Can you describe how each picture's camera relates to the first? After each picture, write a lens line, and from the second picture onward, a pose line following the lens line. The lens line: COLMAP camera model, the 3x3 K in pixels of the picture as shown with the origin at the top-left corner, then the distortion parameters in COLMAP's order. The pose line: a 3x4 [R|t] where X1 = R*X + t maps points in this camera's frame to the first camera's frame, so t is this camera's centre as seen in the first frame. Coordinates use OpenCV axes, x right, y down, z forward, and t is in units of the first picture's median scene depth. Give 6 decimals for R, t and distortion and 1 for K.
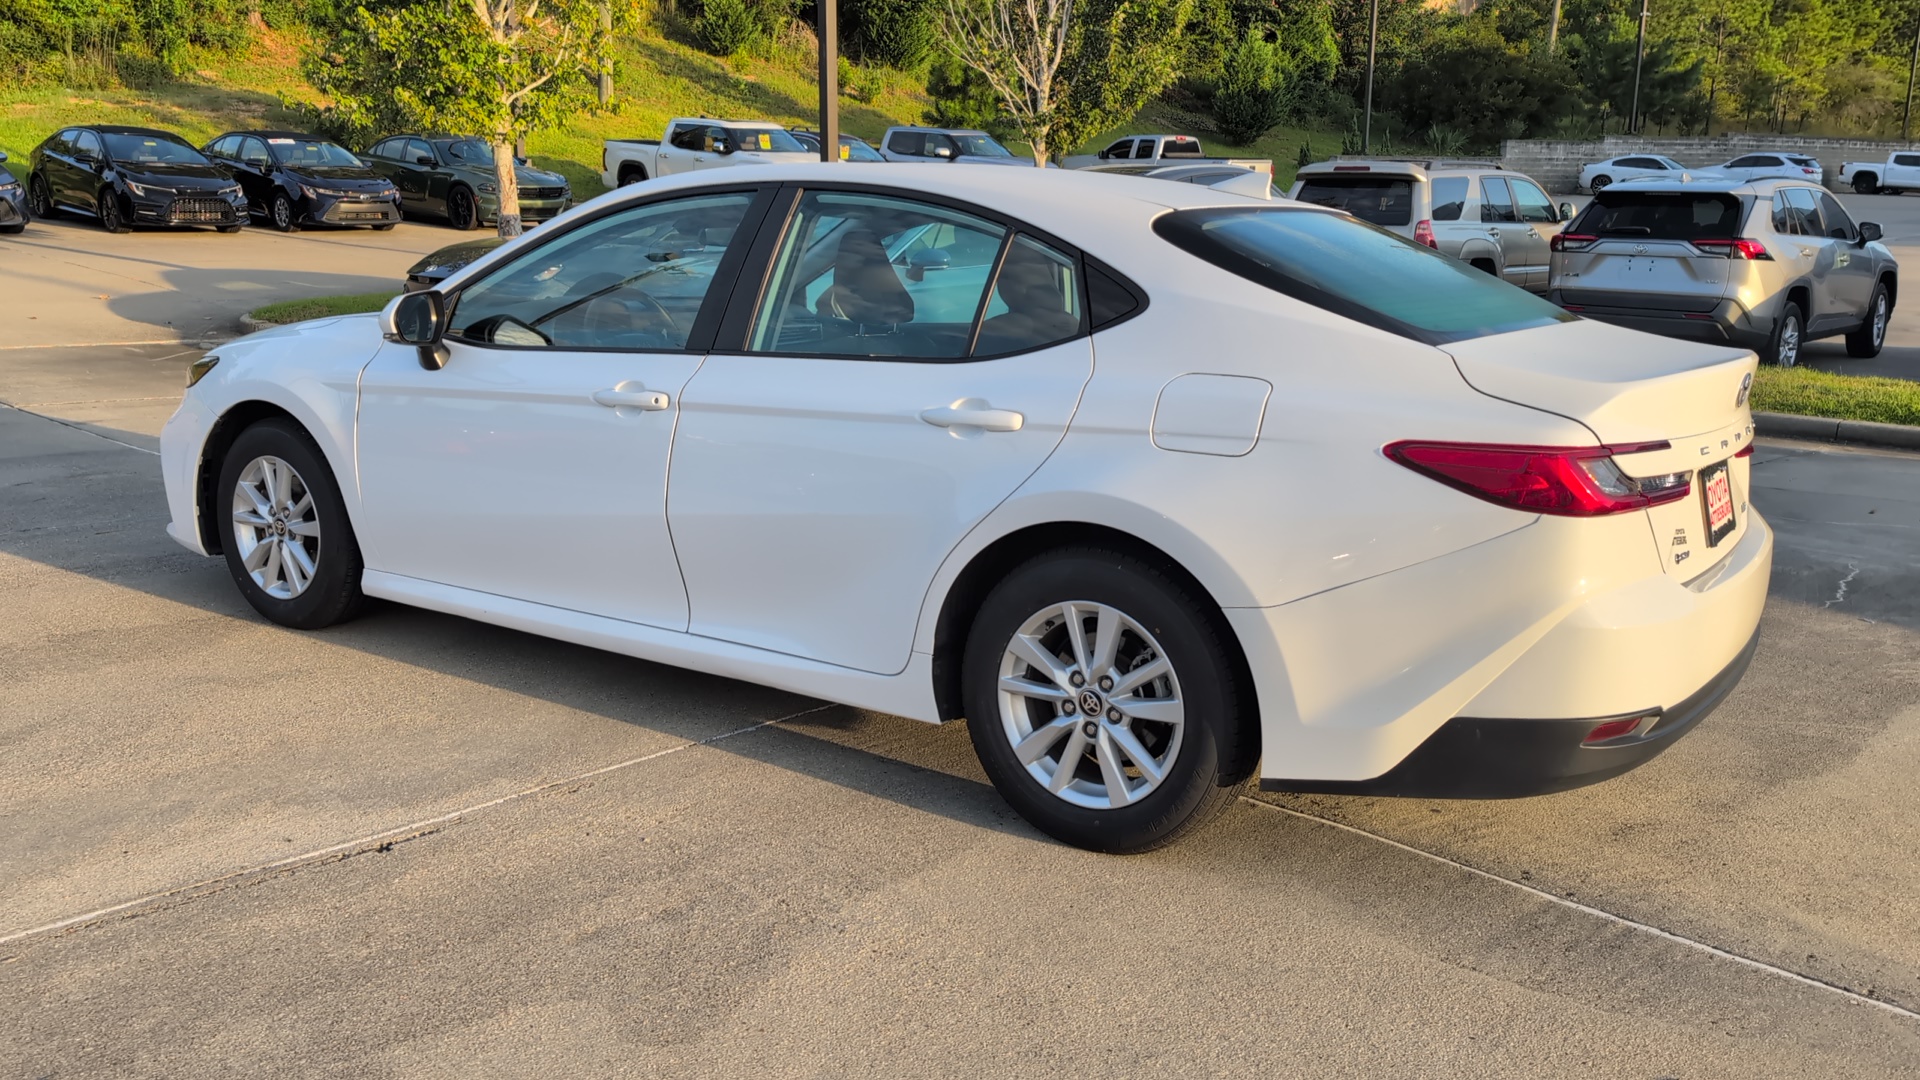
lens RADIAL K [[1576.5, 0, 972.0], [0, 1576.5, 537.9], [0, 0, 1]] dist [0.029778, -0.029992]
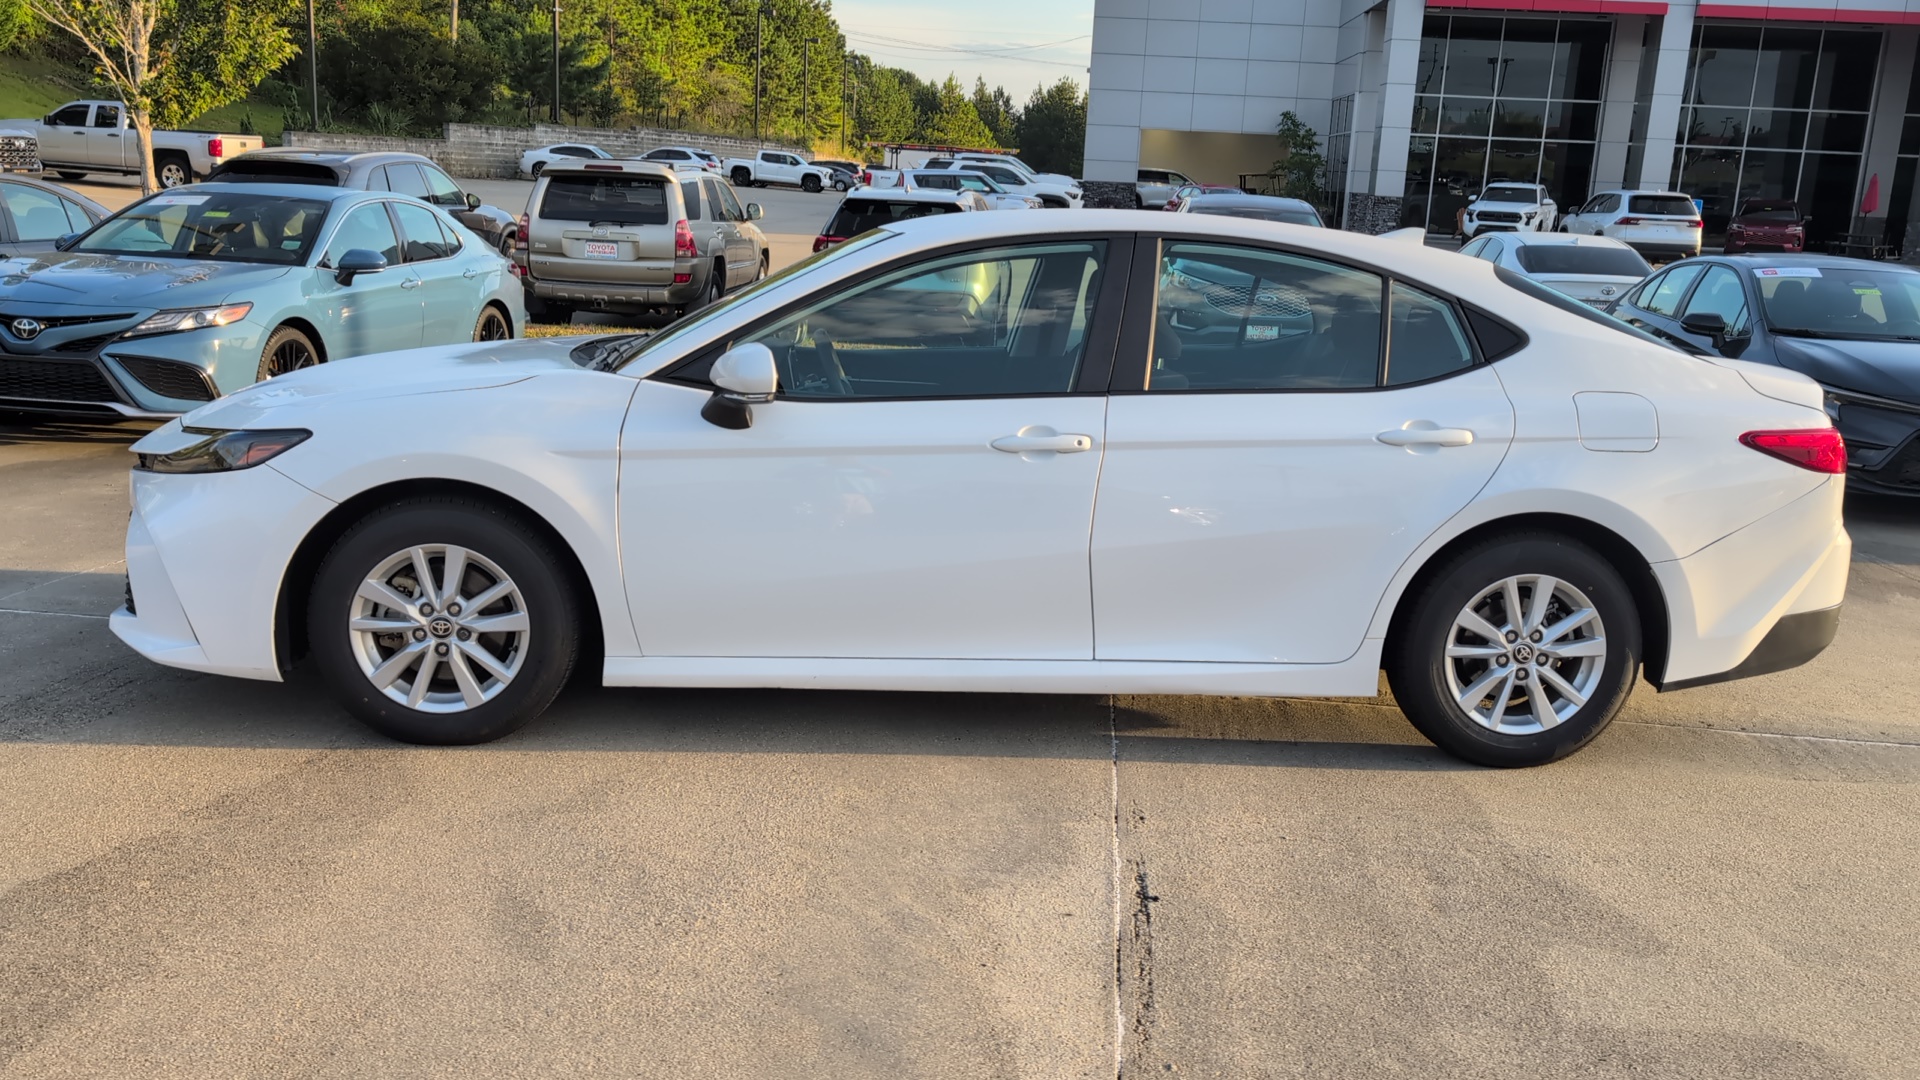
lens RADIAL K [[1576.5, 0, 952.6], [0, 1576.5, 545.8], [0, 0, 1]] dist [0.029778, -0.029992]
pose [[0.790583, -0.113228, 0.601796, -0.683046], [0.102757, 0.993351, 0.051907, -0.062061], [-0.603672, 0.020802, 0.796961, 0.167659]]
